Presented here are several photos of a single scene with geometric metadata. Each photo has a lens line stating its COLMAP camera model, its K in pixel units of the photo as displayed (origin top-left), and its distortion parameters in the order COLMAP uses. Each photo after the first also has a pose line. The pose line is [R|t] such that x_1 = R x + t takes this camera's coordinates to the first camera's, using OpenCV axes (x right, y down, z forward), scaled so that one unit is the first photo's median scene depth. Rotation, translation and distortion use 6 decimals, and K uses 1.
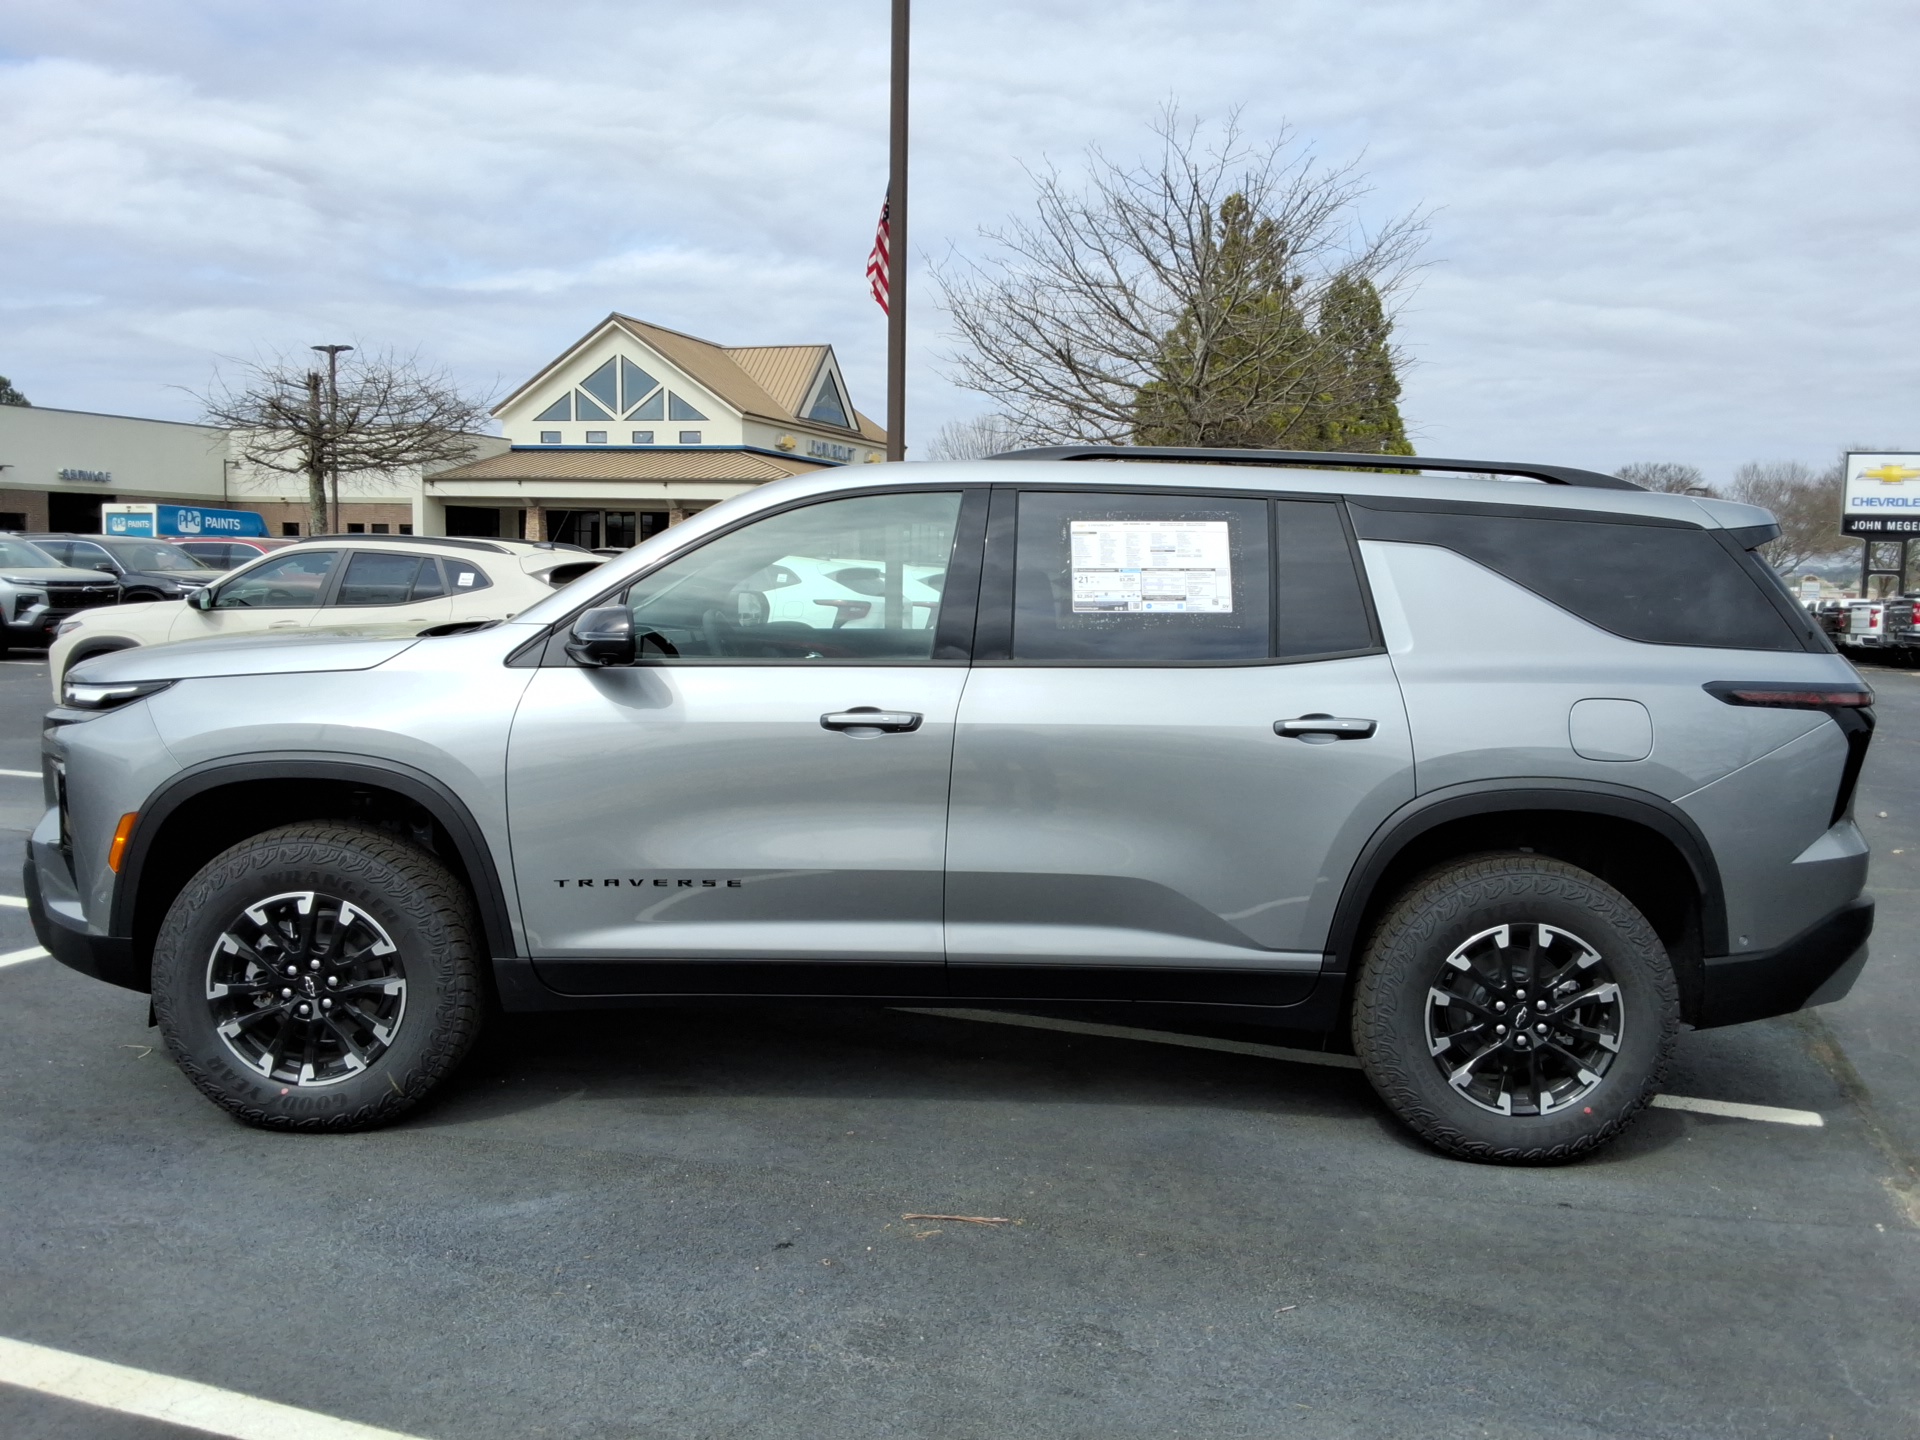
lens RADIAL K [[1533.9, 0, 973.2], [0, 1533.9, 698.8], [0, 0, 1]] dist [0.122479, -0.195205]
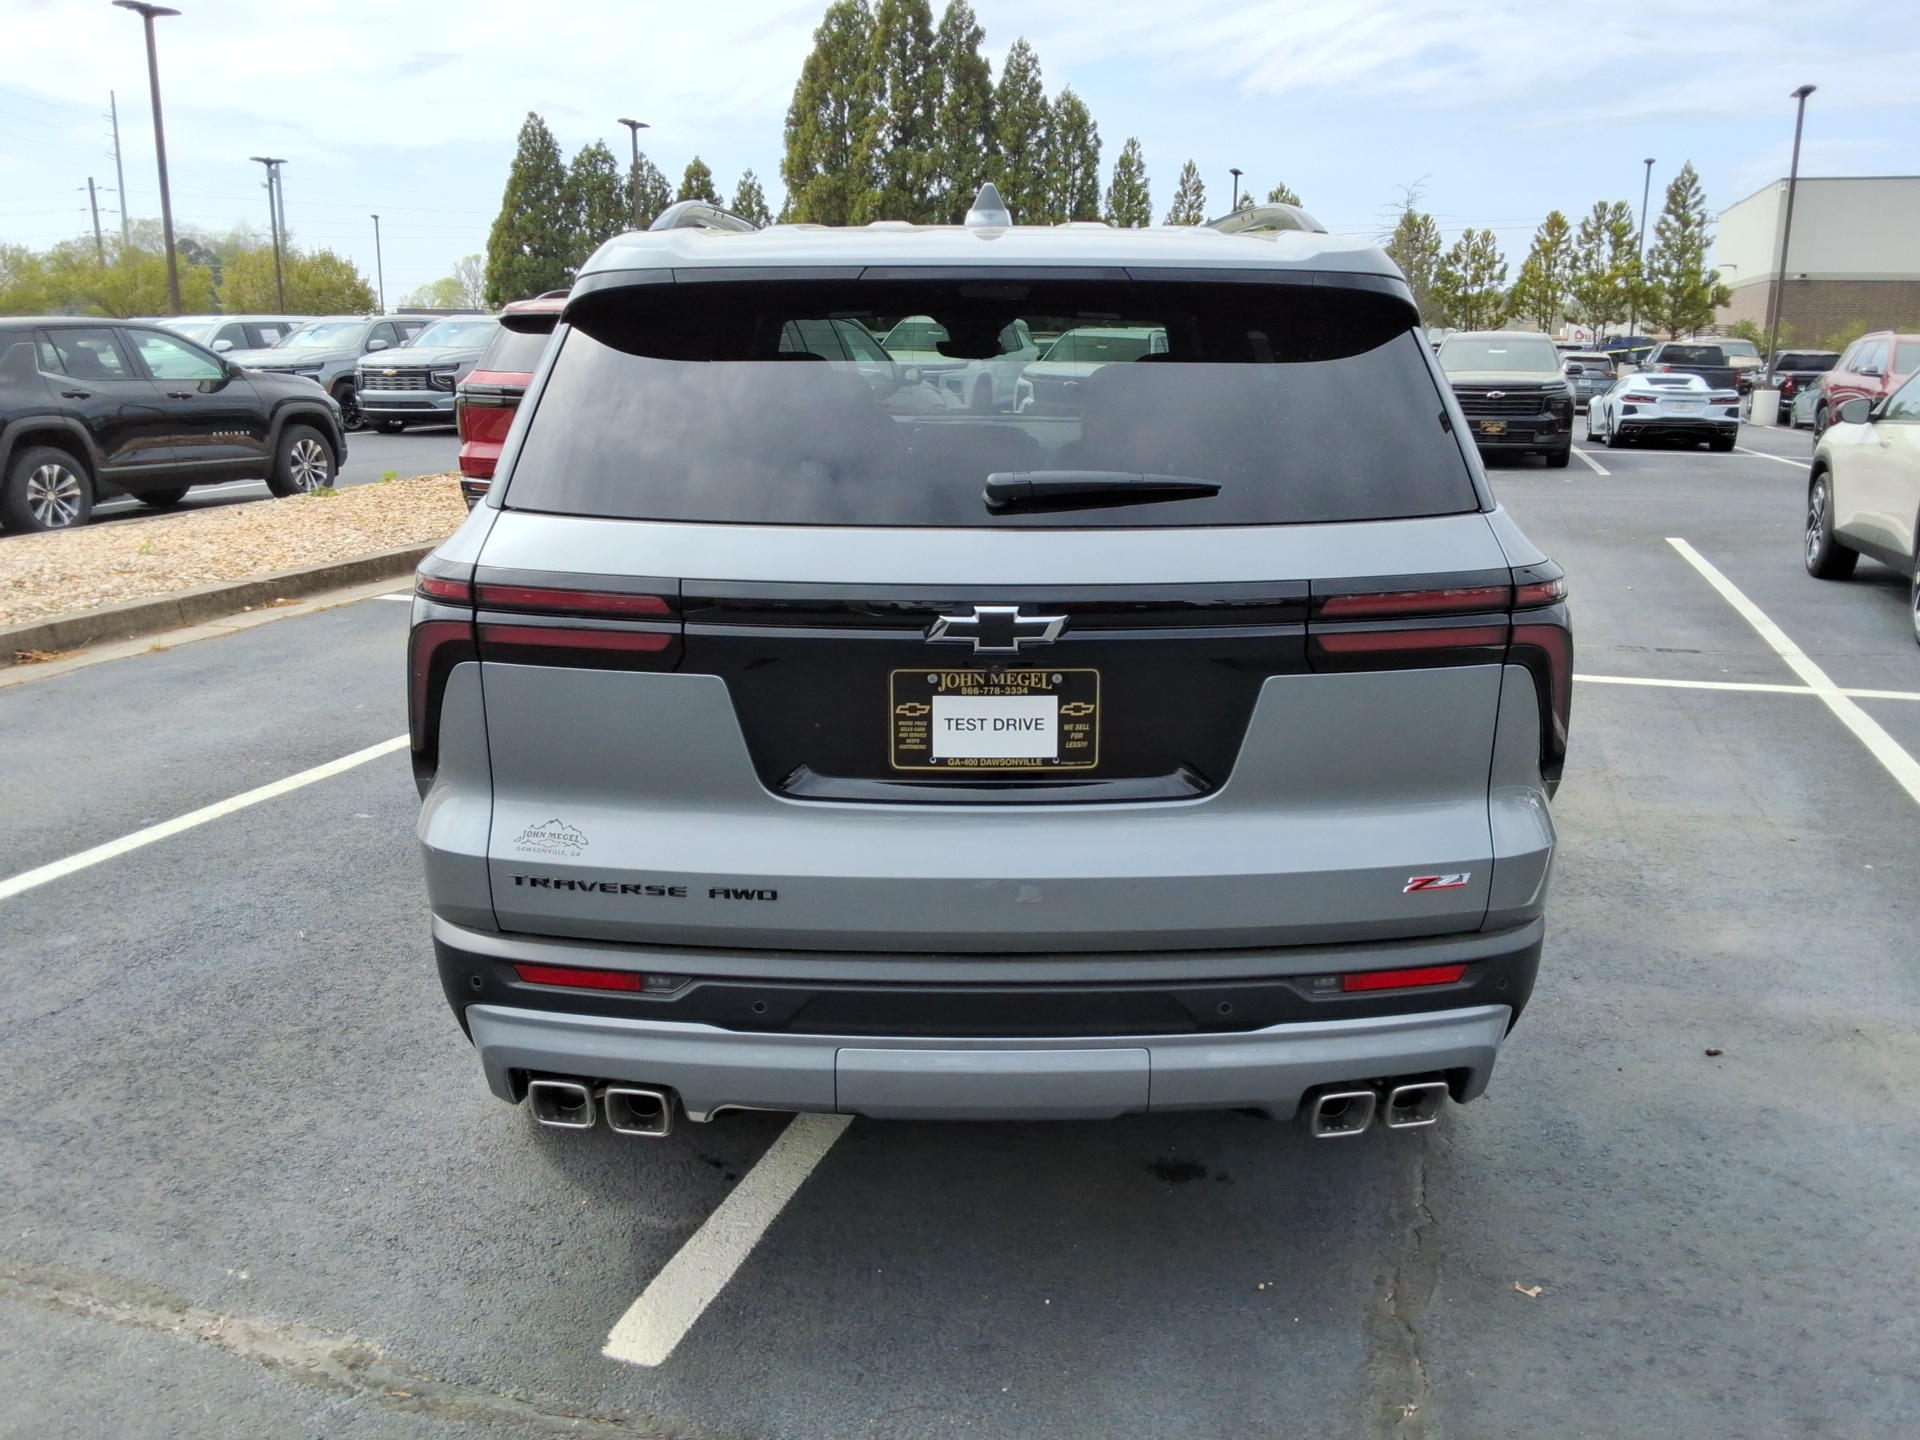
lens RADIAL K [[1533.9, 0, 973.2], [0, 1533.9, 698.8], [0, 0, 1]] dist [0.122479, -0.195205]
pose [[0.009841, 0.204960, -0.978721, 1.154866], [-0.093410, 0.974677, 0.203174, -0.094756], [0.995579, 0.089423, 0.028737, 1.205341]]
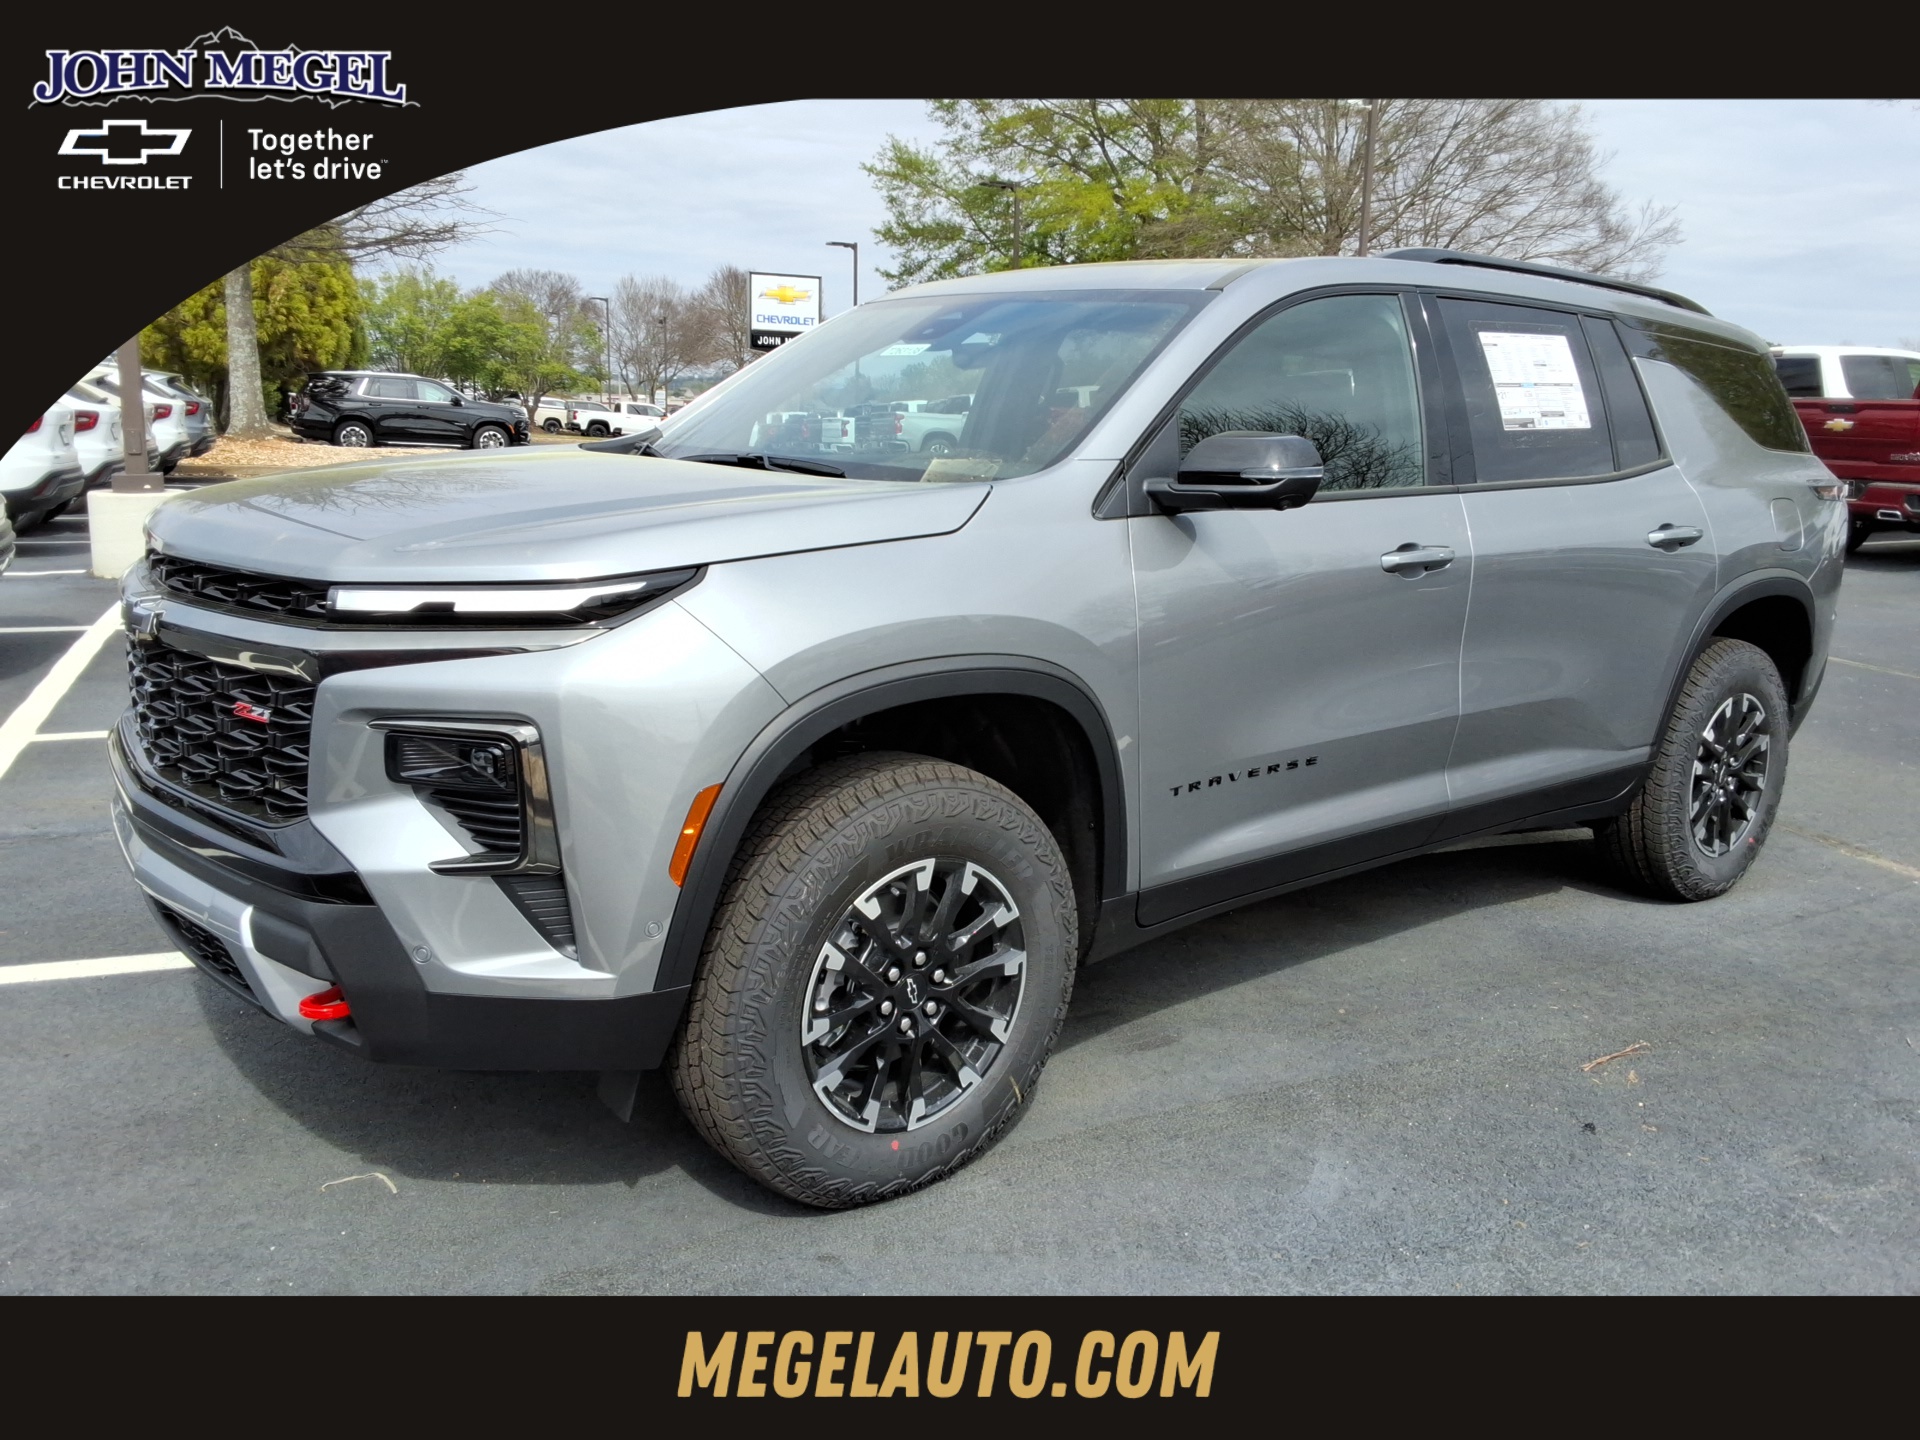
lens RADIAL K [[1533.9, 0, 973.2], [0, 1533.9, 698.8], [0, 0, 1]] dist [0.122479, -0.195205]
pose [[0.766054, -0.120680, 0.631345, -0.823568], [0.042098, 0.989528, 0.138064, -0.038992], [-0.641396, -0.079186, 0.763113, 0.467231]]
